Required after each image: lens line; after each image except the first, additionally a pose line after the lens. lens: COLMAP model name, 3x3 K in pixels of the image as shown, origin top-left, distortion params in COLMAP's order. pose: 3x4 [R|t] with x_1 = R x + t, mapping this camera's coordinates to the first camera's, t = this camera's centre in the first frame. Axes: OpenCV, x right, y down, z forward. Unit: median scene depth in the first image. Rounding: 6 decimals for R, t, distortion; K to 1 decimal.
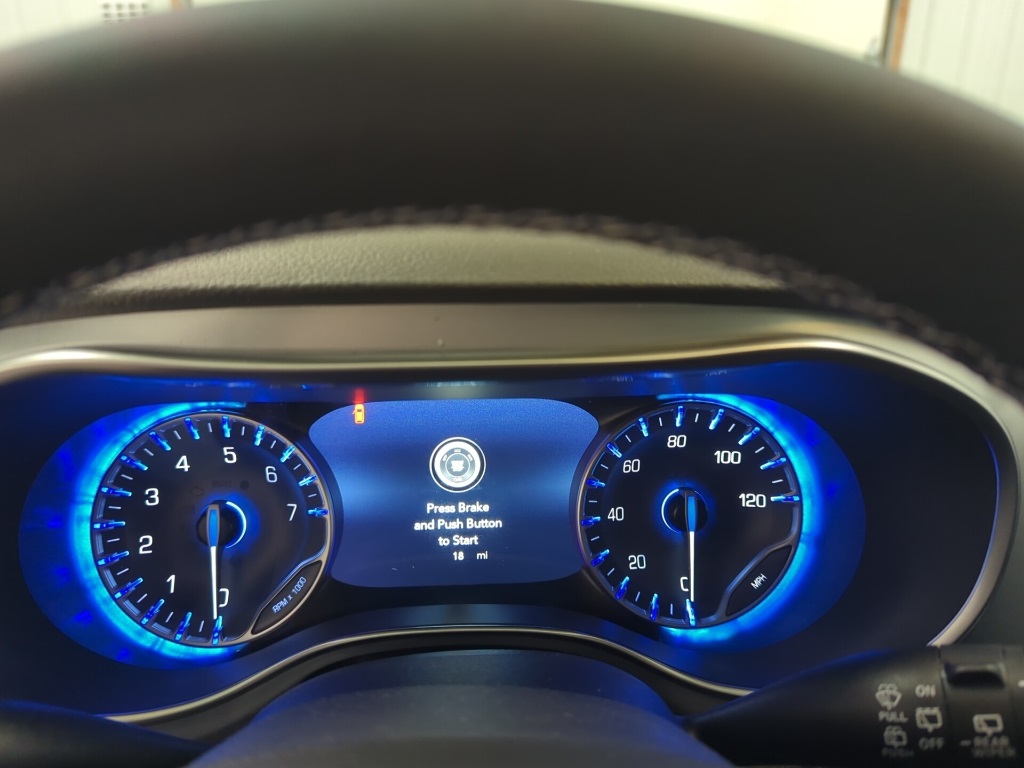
lens RADIAL K [[837.2, 0, 519.7], [0, 837.2, 374.4], [0, 0, 1]] dist [0.055348, -0.042607]
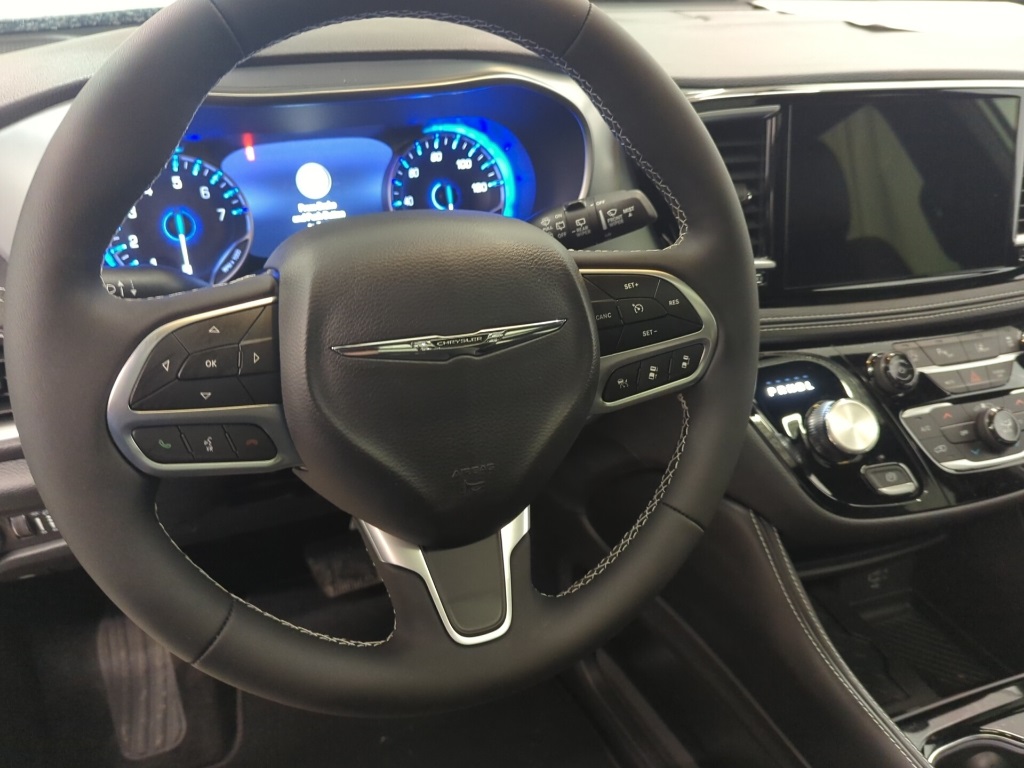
lens RADIAL K [[837.2, 0, 519.7], [0, 837.2, 374.4], [0, 0, 1]] dist [0.055348, -0.042607]
pose [[0.931258, -0.162428, 0.326152, -0.315883], [0.101822, 0.975489, 0.195073, 0.205313], [-0.349843, -0.148454, 0.924971, -0.812825]]
